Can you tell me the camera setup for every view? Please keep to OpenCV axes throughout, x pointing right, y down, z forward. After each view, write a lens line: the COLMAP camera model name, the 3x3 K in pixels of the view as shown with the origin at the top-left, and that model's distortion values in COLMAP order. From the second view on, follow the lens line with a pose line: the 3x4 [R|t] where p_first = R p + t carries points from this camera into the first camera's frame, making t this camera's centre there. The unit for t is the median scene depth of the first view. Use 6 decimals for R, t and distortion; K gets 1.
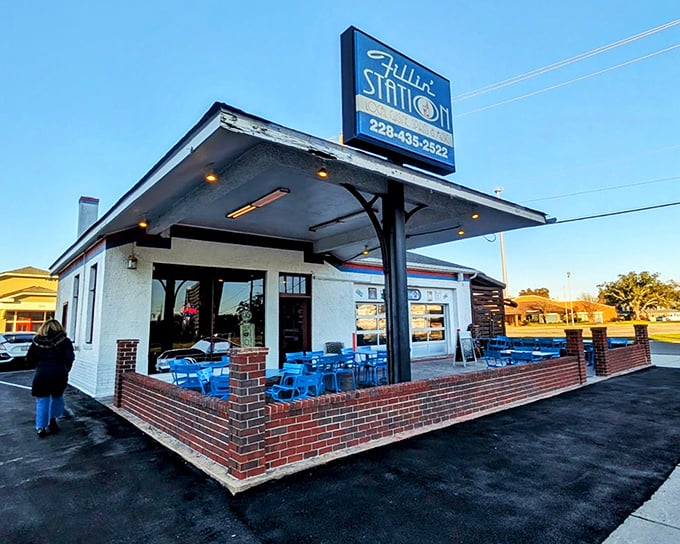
lens RADIAL K [[424.0, 0, 340.0], [0, 424.0, 272.0], [0, 0, 1]] dist [-0.088147, -0.000184]
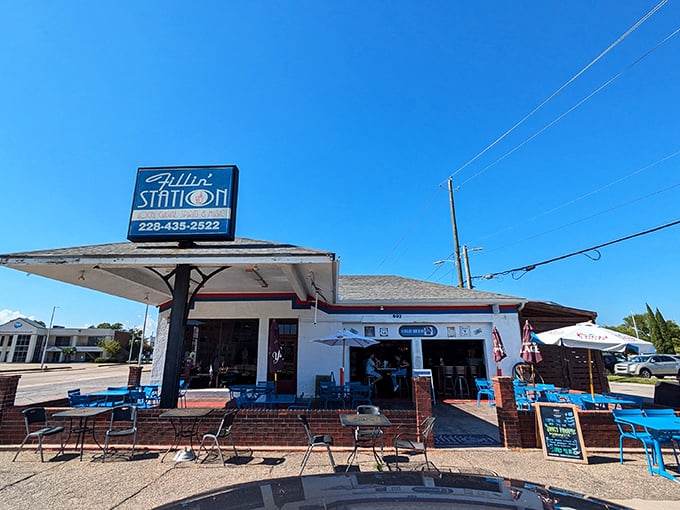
lens RADIAL K [[362.0, 0, 340.0], [0, 362.0, 255.0], [0, 0, 1]] dist [0.000910, 0.000066]
pose [[0.742891, -0.161572, -0.649621, 1.293731], [0.063415, 0.983057, -0.171983, 0.022774], [0.666402, 0.086569, 0.740550, 0.450468]]
